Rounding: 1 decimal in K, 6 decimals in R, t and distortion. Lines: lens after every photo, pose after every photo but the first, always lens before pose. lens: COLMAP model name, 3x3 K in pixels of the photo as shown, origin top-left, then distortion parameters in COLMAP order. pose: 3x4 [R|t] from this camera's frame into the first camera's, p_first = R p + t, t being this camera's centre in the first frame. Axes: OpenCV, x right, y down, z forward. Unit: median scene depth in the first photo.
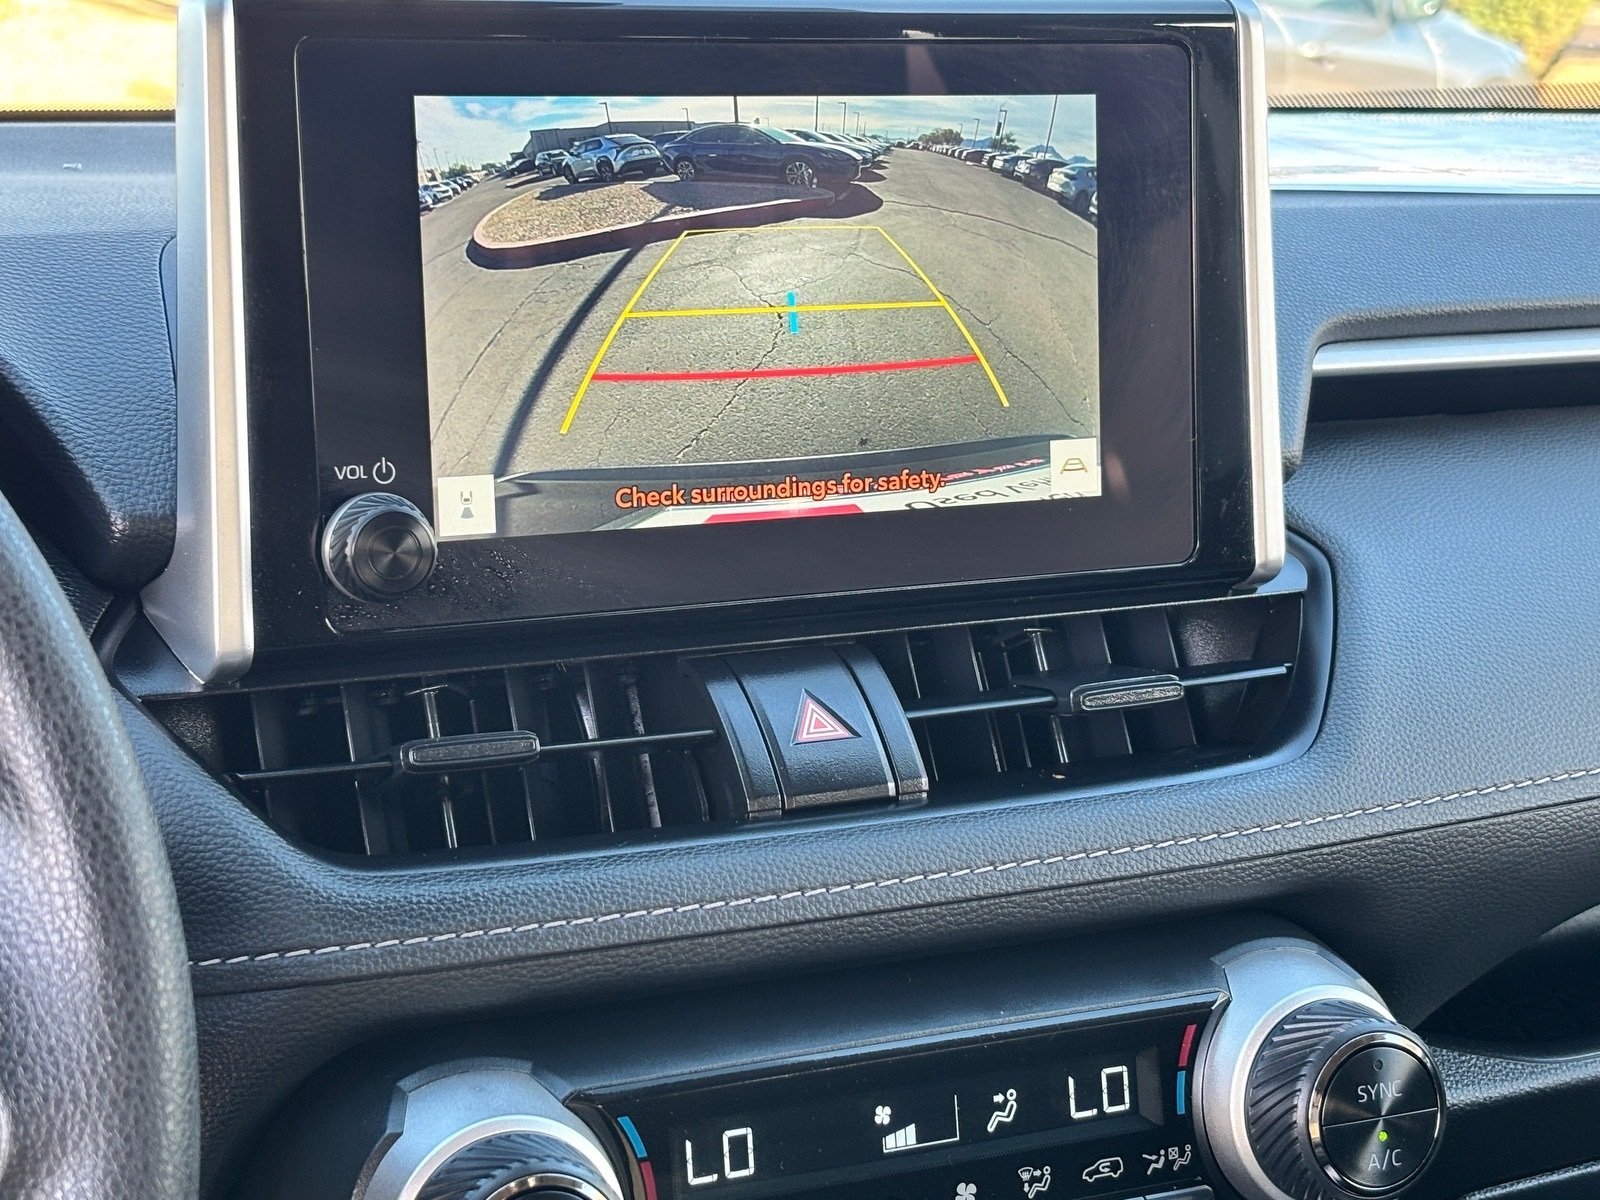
lens RADIAL K [[2890.6, 0, 767.0], [0, 2890.6, 597.6], [0, 0, 1]] dist [0.166380, 0.000000]
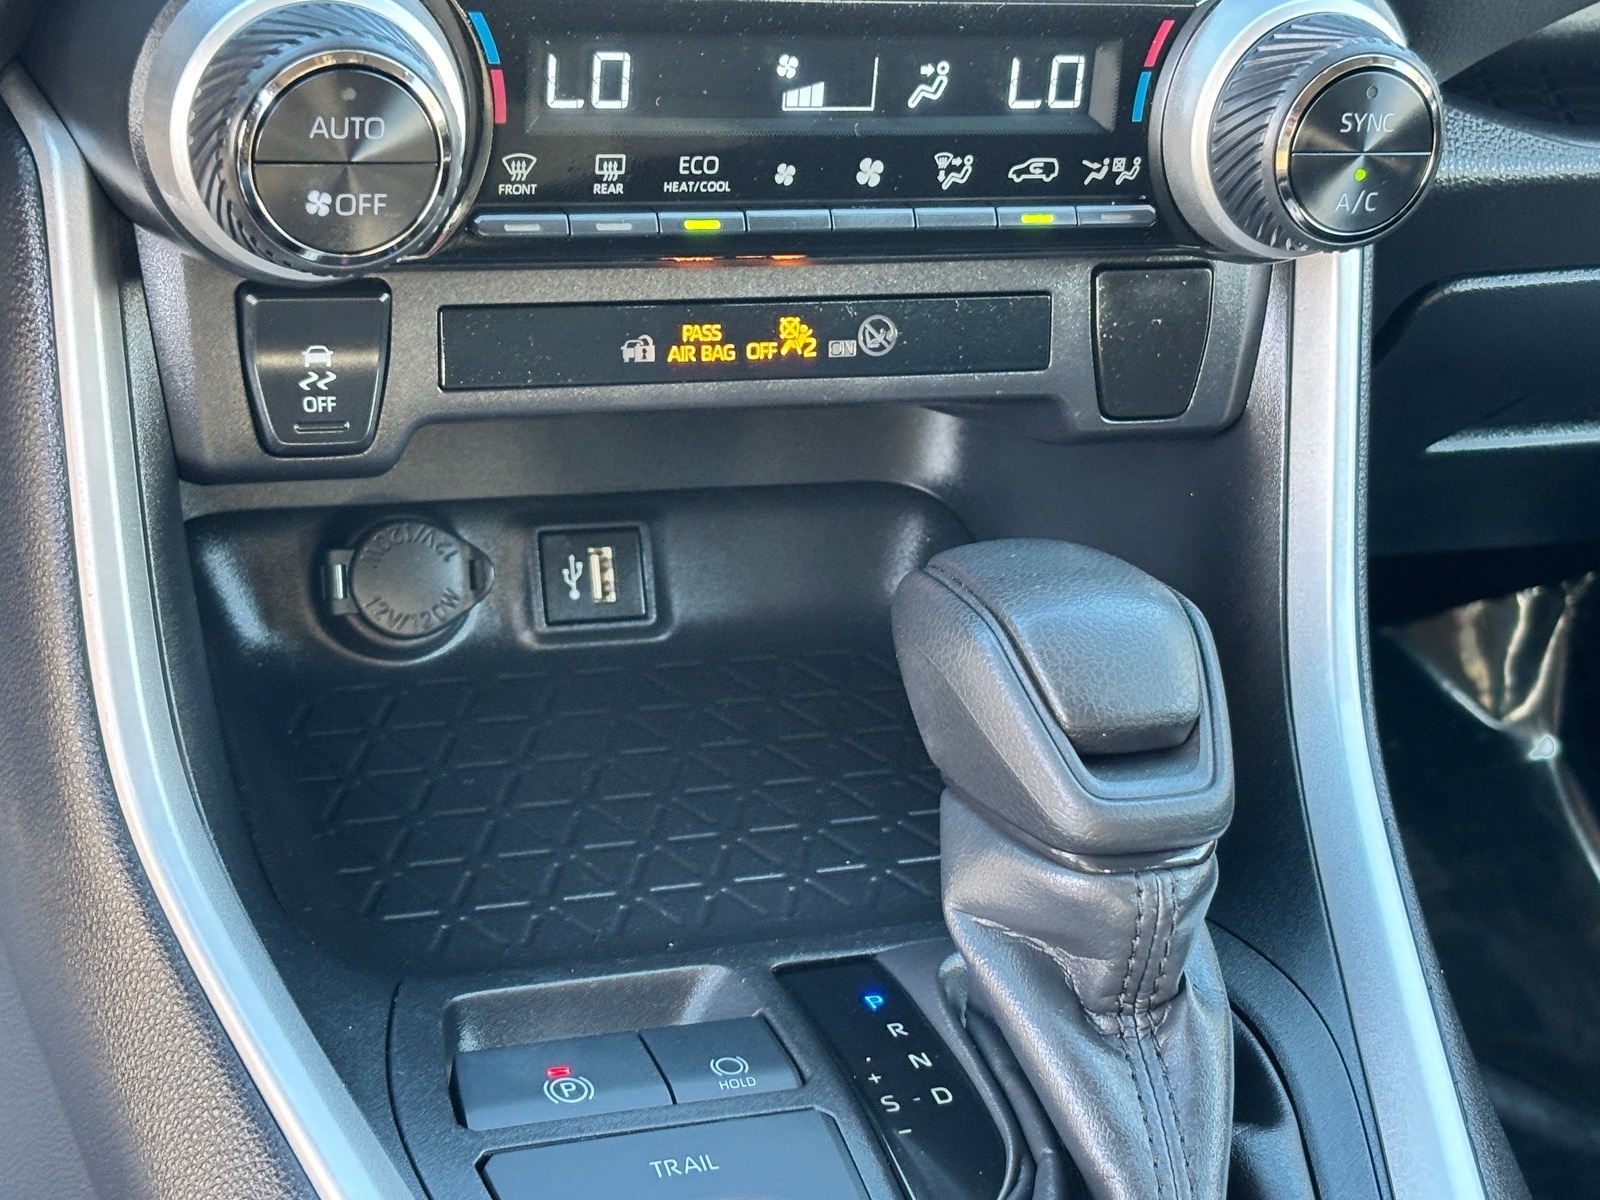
lens RADIAL K [[2890.6, 0, 793.8], [0, 2890.6, 597.4], [0, 0, 1]] dist [0.166380, 0.000000]
pose [[0.989274, 0.145947, -0.005959, 0.067907], [-0.137666, 0.945228, 0.295959, 0.069666], [0.048827, -0.291964, 0.955182, 0.128196]]
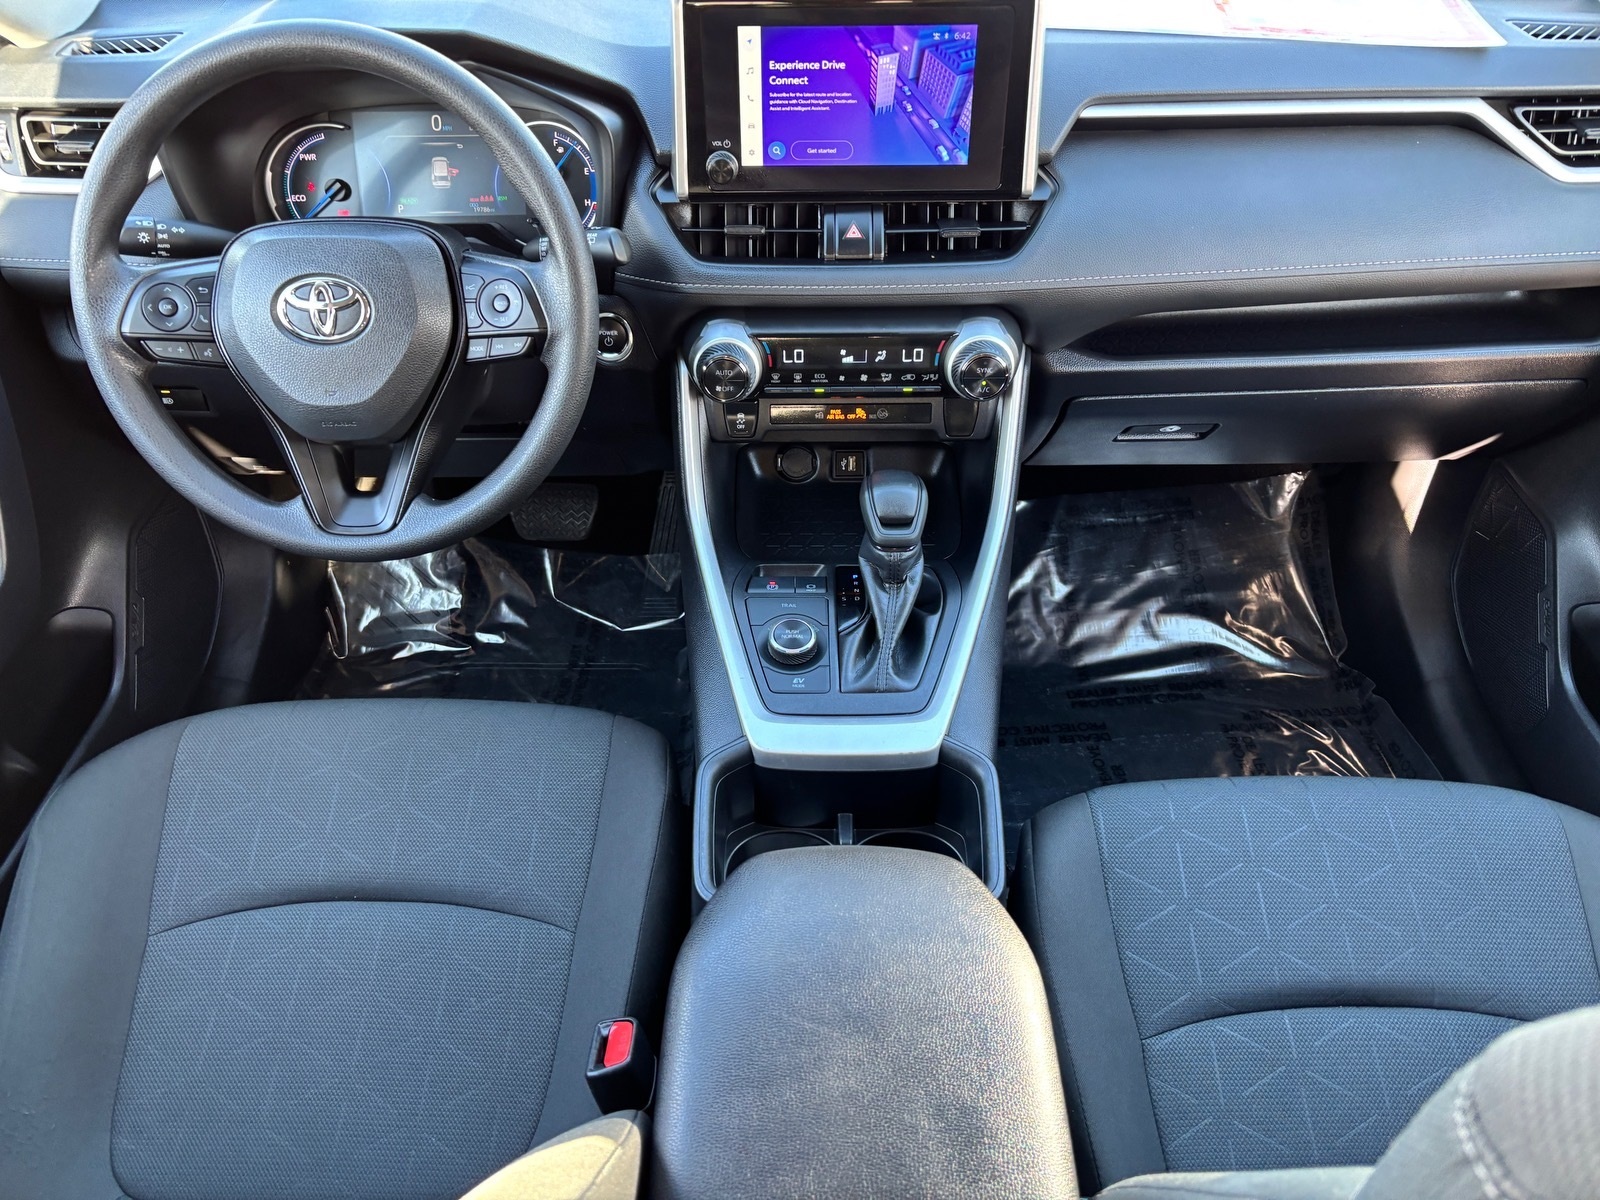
lens RADIAL K [[1243.2, 0, 798.6], [0, 1243.2, 615.2], [0, 0, 1]] dist [0.045606, -0.055342]
pose [[0.902323, 0.261793, -0.342458, 0.587480], [-0.069186, 0.872111, 0.484392, -0.274015], [0.425472, -0.413385, 0.805038, -0.390324]]
